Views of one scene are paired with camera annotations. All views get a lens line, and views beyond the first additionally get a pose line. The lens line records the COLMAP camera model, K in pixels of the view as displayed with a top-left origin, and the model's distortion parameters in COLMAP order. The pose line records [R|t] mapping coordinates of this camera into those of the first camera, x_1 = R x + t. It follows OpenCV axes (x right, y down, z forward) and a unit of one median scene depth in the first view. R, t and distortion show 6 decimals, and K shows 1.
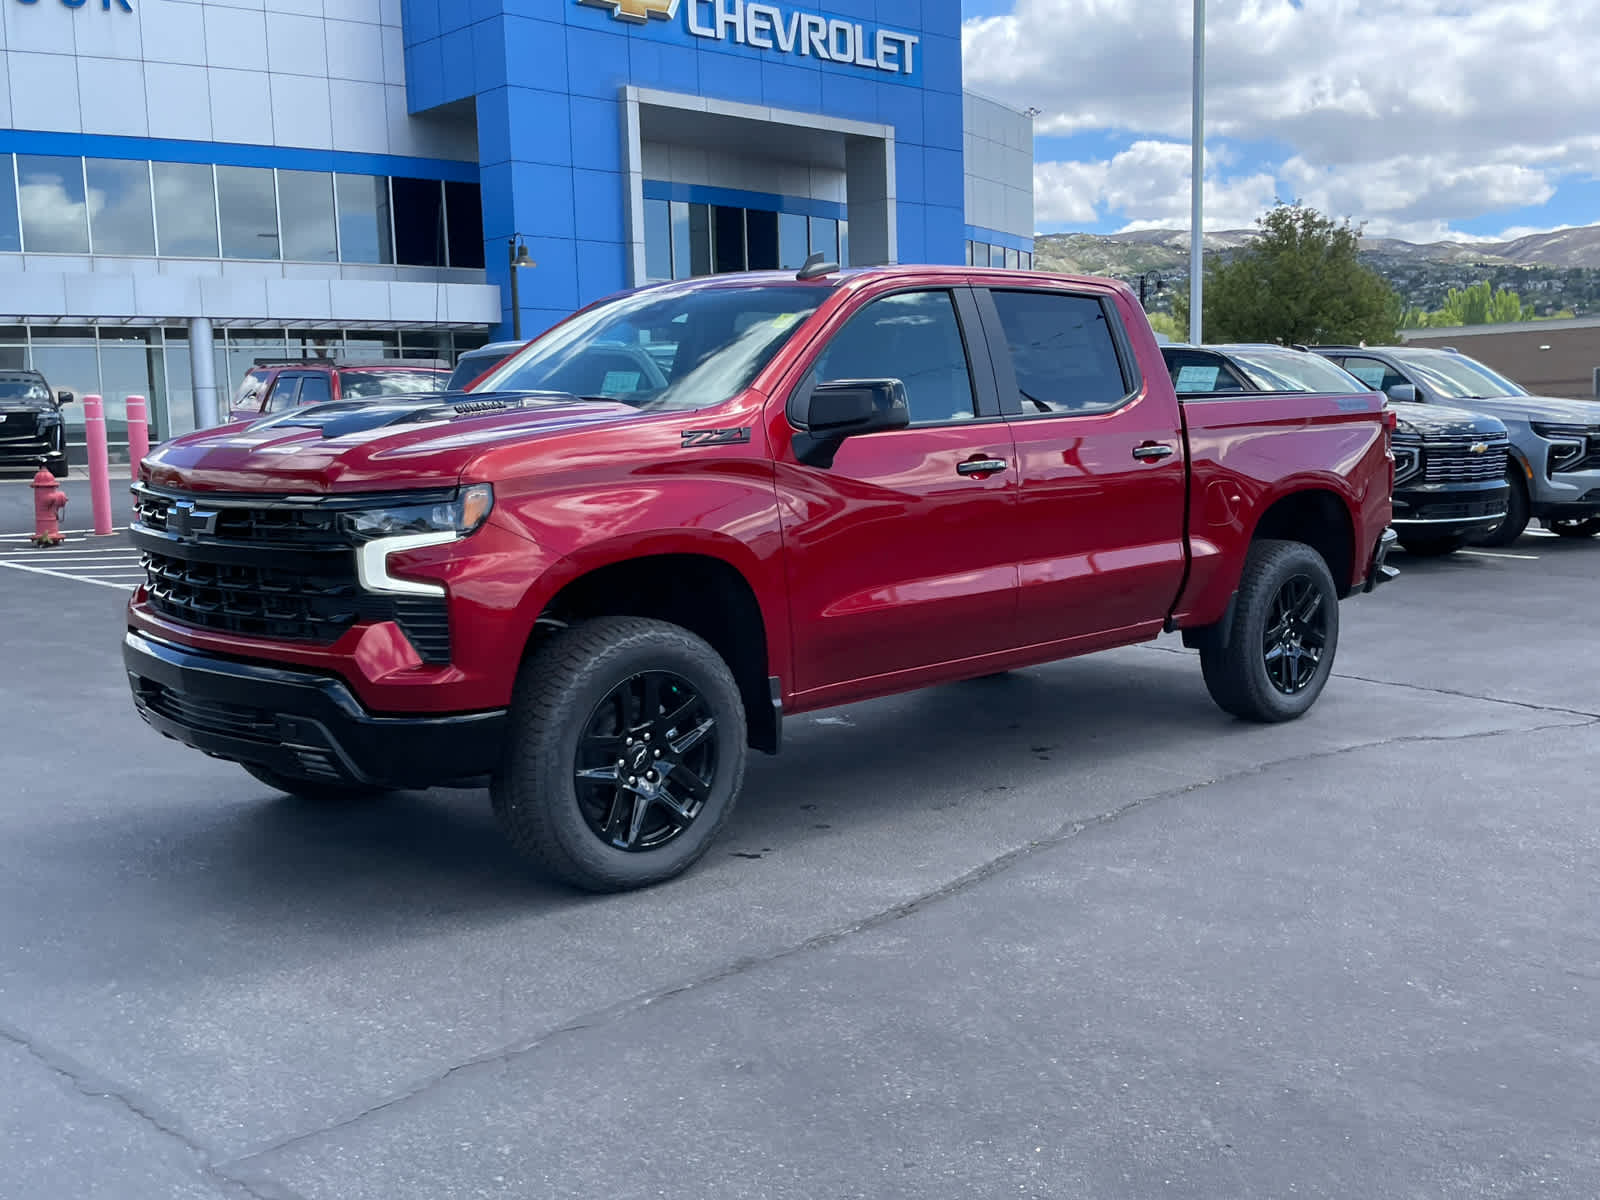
lens RADIAL K [[1660.8, 0, 805.2], [0, 1660.8, 626.2], [0, 0, 1]] dist [0.053125, 0.000000]
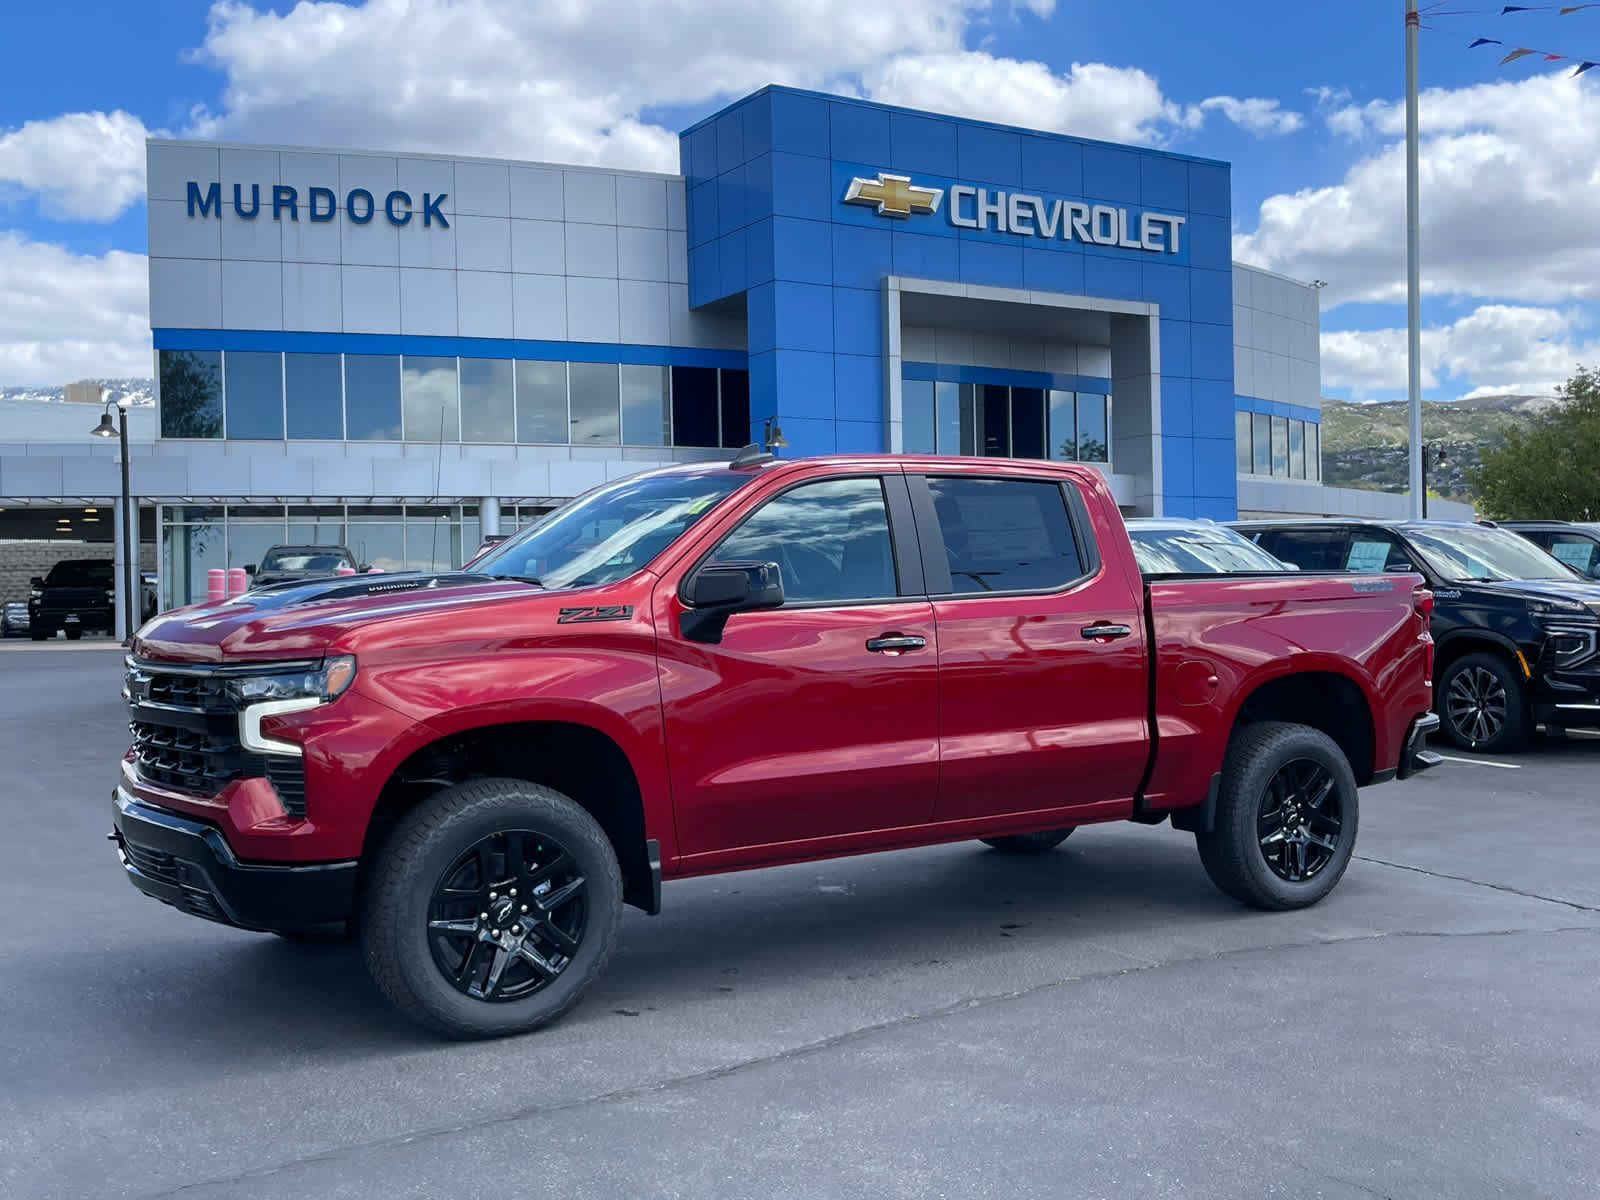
lens RADIAL K [[1660.8, 0, 787.9], [0, 1660.8, 603.1], [0, 0, 1]] dist [0.053125, 0.000000]
pose [[0.979976, 0.006771, -0.198999, 0.193496], [-0.029652, 0.993240, -0.112227, -0.002289], [0.196894, 0.115881, 0.973552, -0.021499]]
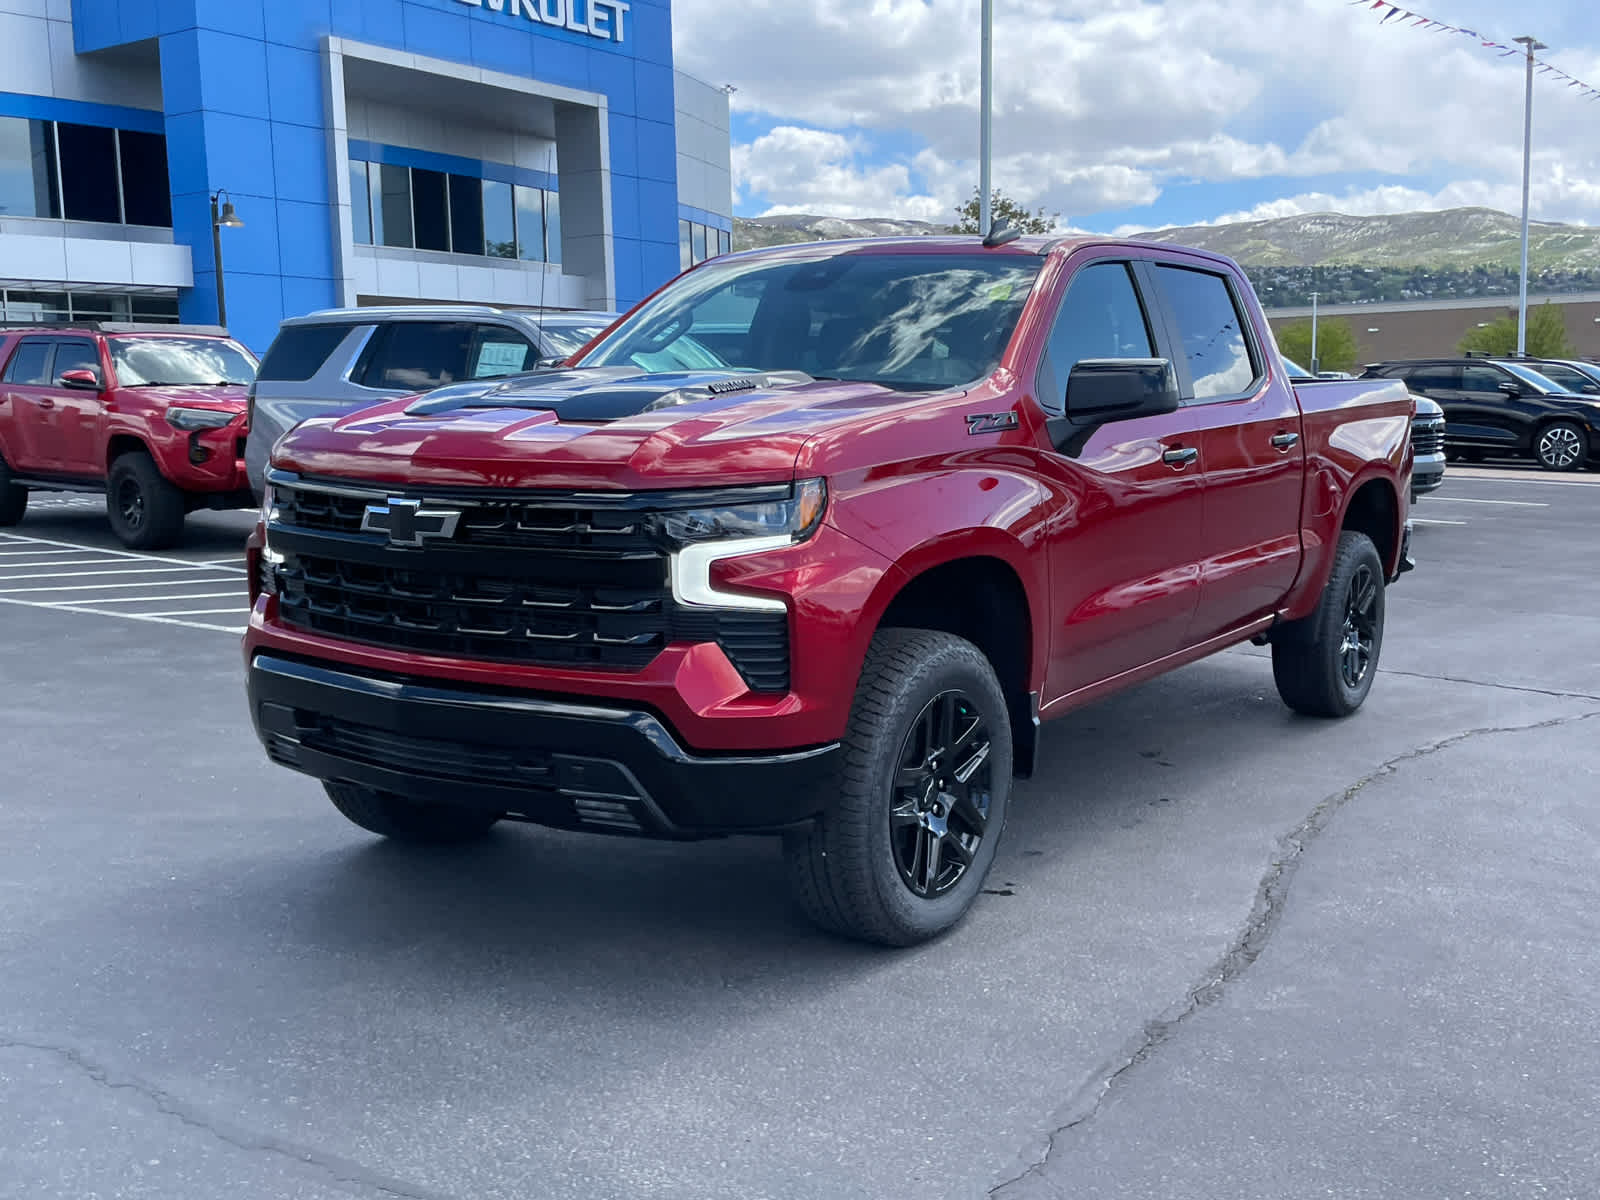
lens RADIAL K [[1660.8, 0, 792.3], [0, 1660.8, 643.3], [0, 0, 1]] dist [0.053125, 0.000000]
pose [[0.979459, -0.017992, 0.200837, -0.228305], [0.013586, 0.999636, 0.023292, -0.012809], [-0.201183, -0.020085, 0.979348, 0.106821]]
